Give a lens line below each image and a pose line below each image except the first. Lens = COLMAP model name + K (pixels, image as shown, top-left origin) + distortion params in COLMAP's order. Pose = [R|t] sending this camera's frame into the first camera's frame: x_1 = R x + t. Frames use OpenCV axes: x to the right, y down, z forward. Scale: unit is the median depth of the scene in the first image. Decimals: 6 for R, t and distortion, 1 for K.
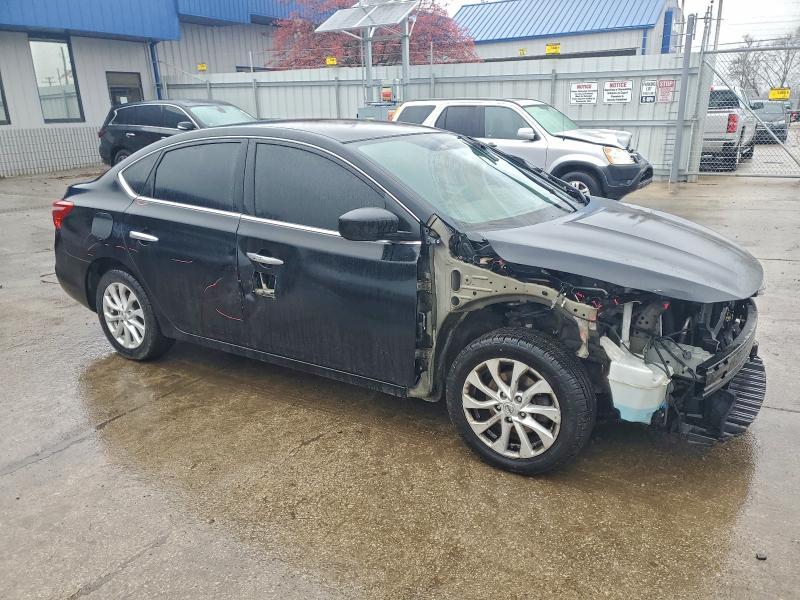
lens RADIAL K [[616.8, 0, 408.6], [0, 616.8, 299.9], [0, 0, 1]] dist [0.028575, 0.000139]
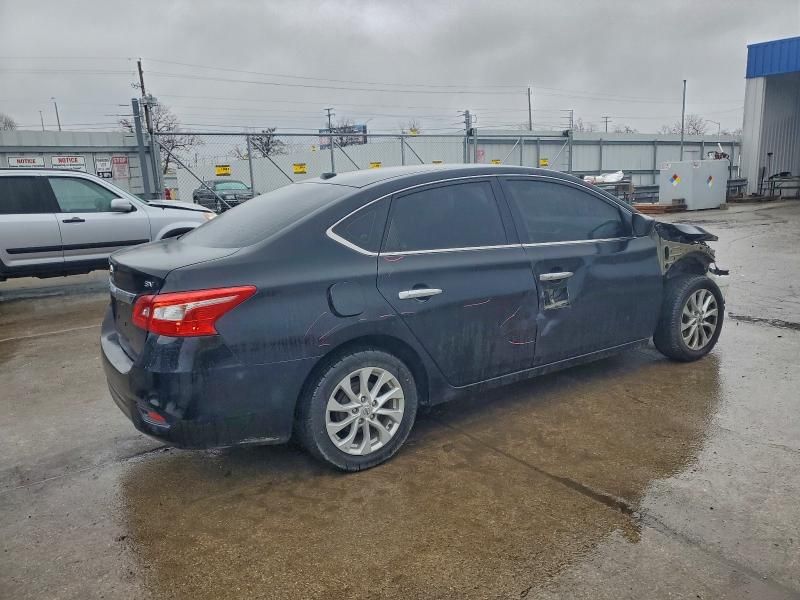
lens RADIAL K [[616.8, 0, 408.6], [0, 616.8, 299.9], [0, 0, 1]] dist [0.028575, 0.000139]
pose [[0.431338, -0.181402, 0.883765, -1.266249], [0.296164, 0.953763, 0.051222, -0.150704], [-0.852194, 0.239646, 0.465119, 0.661900]]
